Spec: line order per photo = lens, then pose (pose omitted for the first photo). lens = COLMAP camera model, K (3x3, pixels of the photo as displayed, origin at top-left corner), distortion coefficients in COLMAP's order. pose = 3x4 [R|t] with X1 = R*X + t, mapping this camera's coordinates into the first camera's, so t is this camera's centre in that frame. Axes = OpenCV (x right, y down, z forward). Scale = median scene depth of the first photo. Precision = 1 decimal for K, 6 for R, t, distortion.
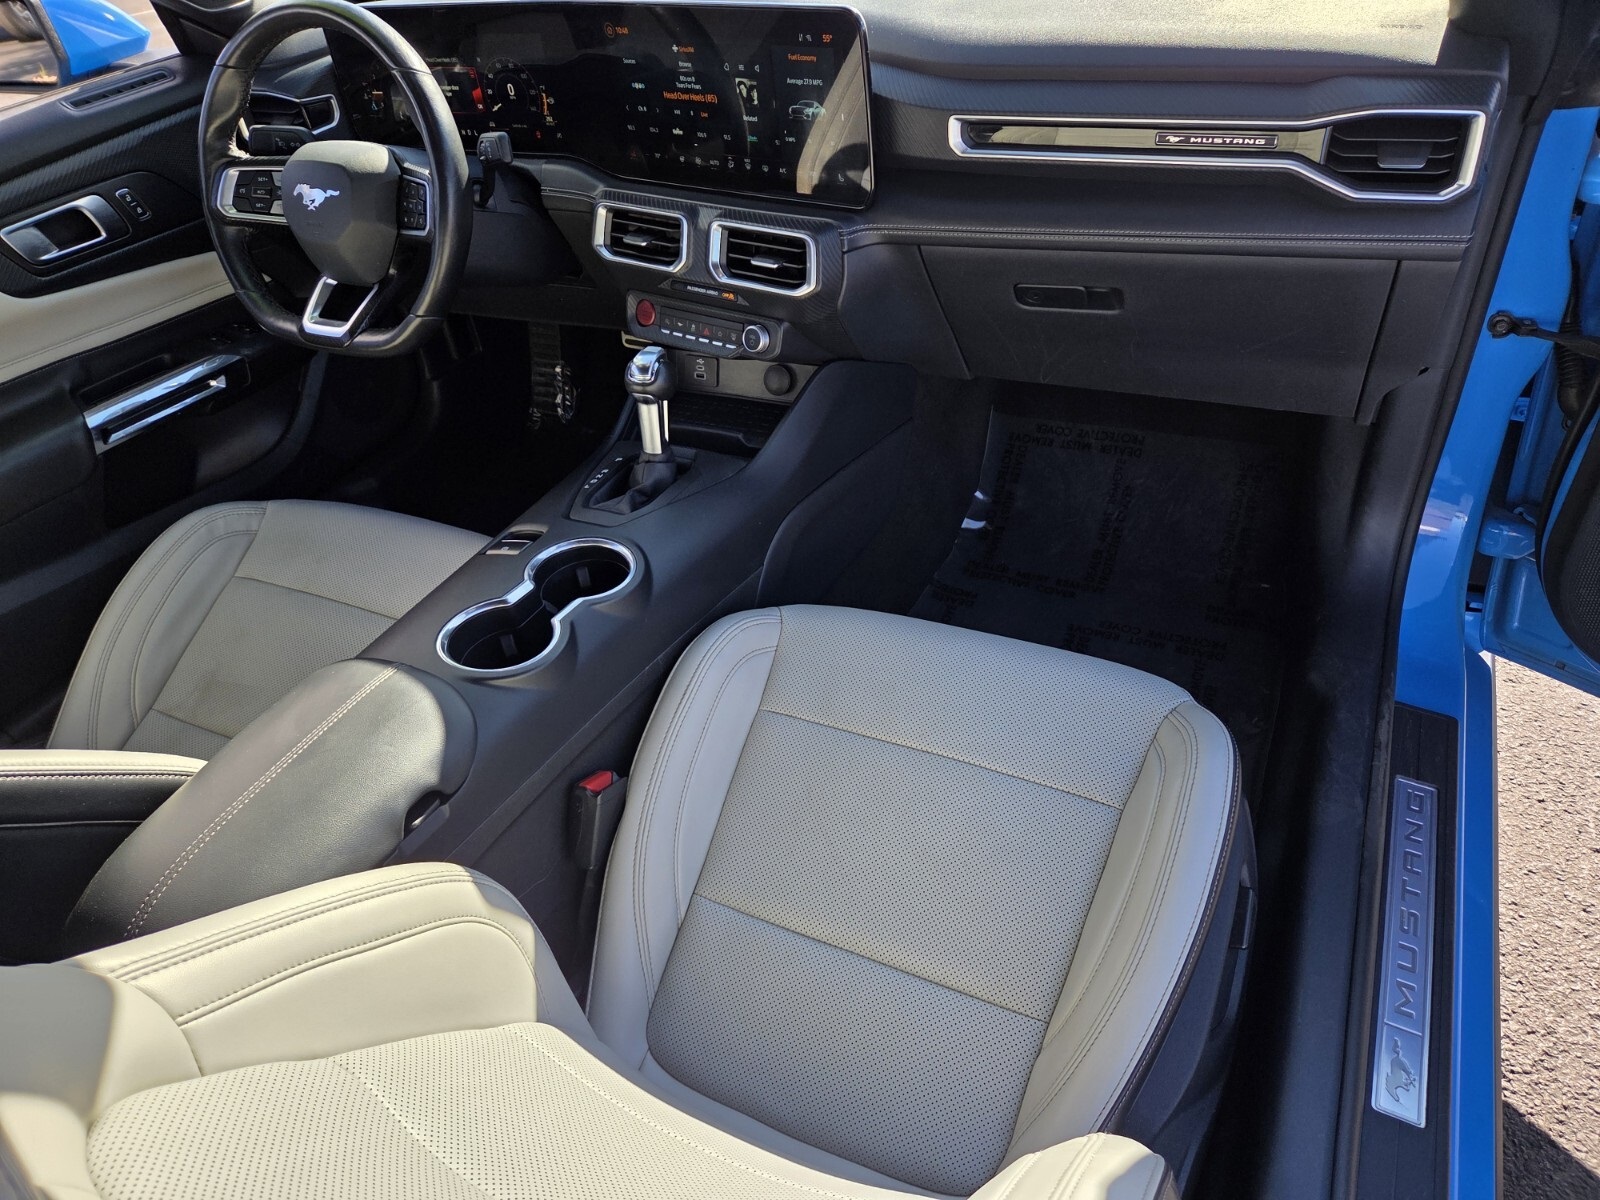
lens RADIAL K [[1085.9, 0, 791.7], [0, 1085.9, 609.2], [0, 0, 1]] dist [0.062826, -0.030805]
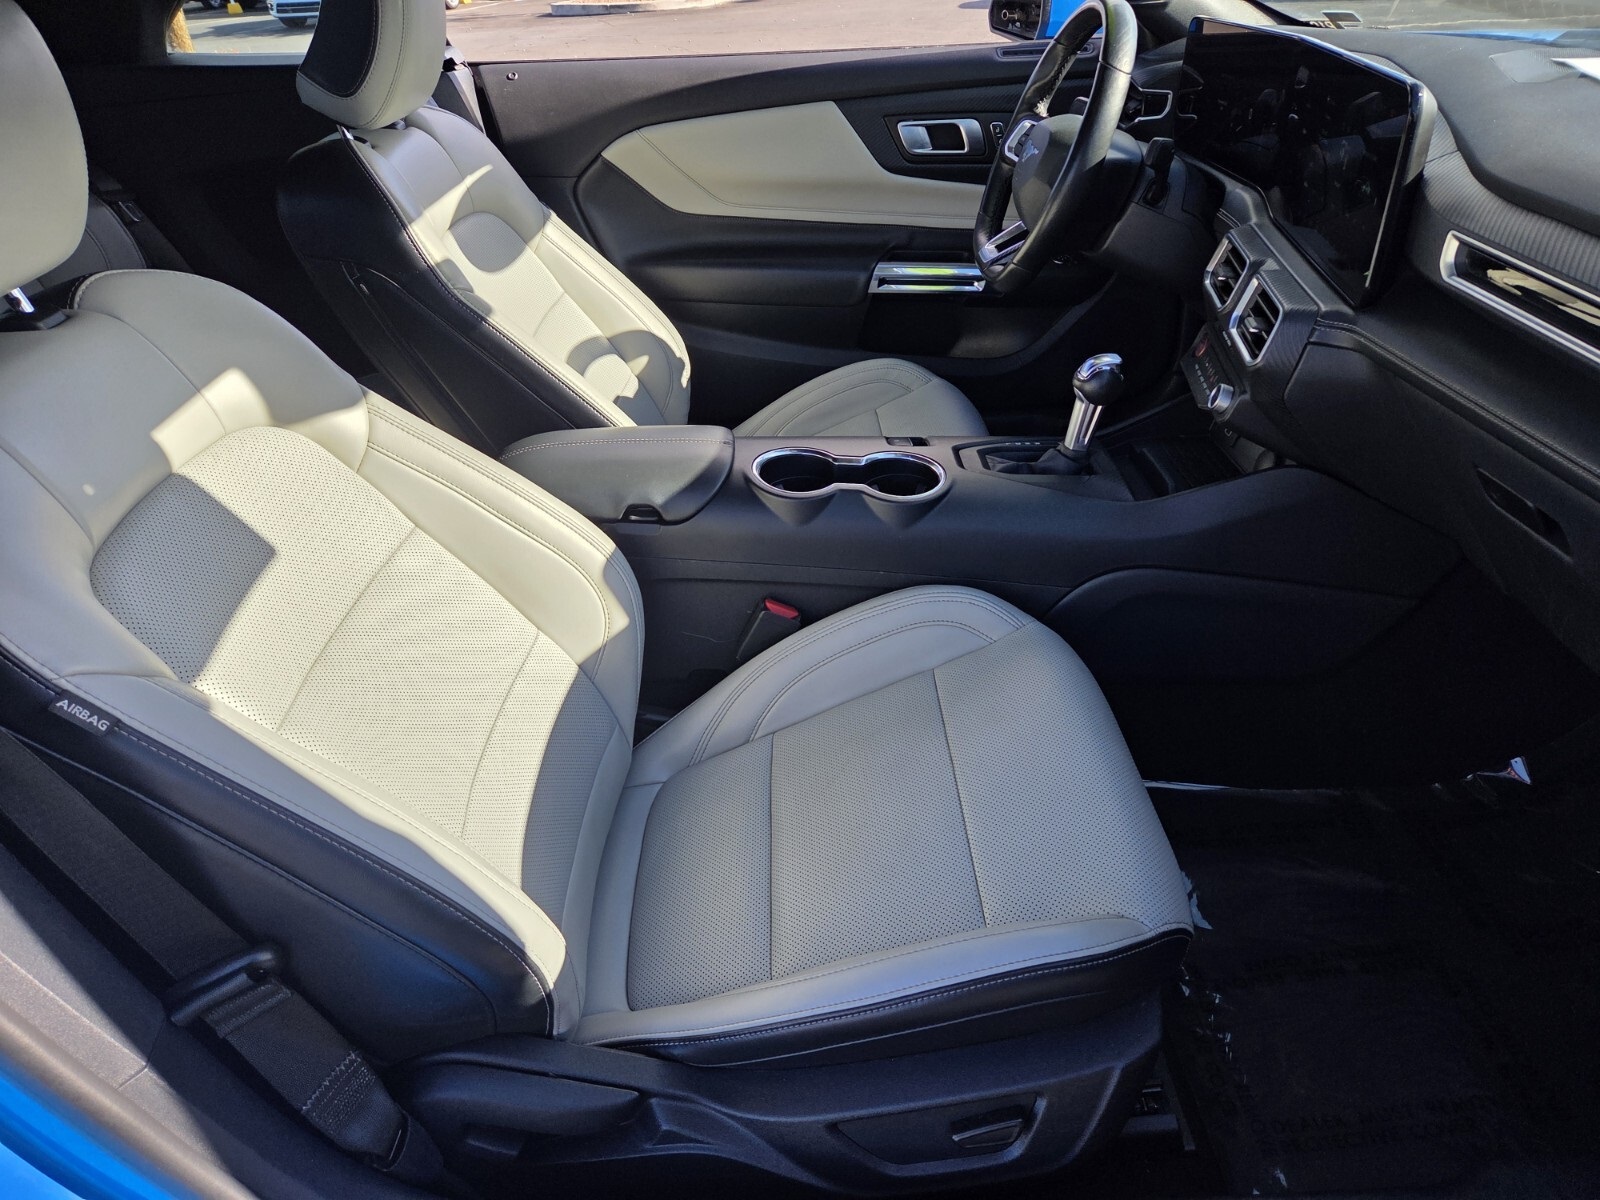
lens RADIAL K [[1085.9, 0, 802.5], [0, 1085.9, 602.1], [0, 0, 1]] dist [0.062826, -0.030805]
pose [[0.471580, 0.548850, -0.690200, 0.575321], [-0.577108, 0.783891, 0.229045, -0.121868], [0.666753, 0.290306, 0.686413, 0.156361]]
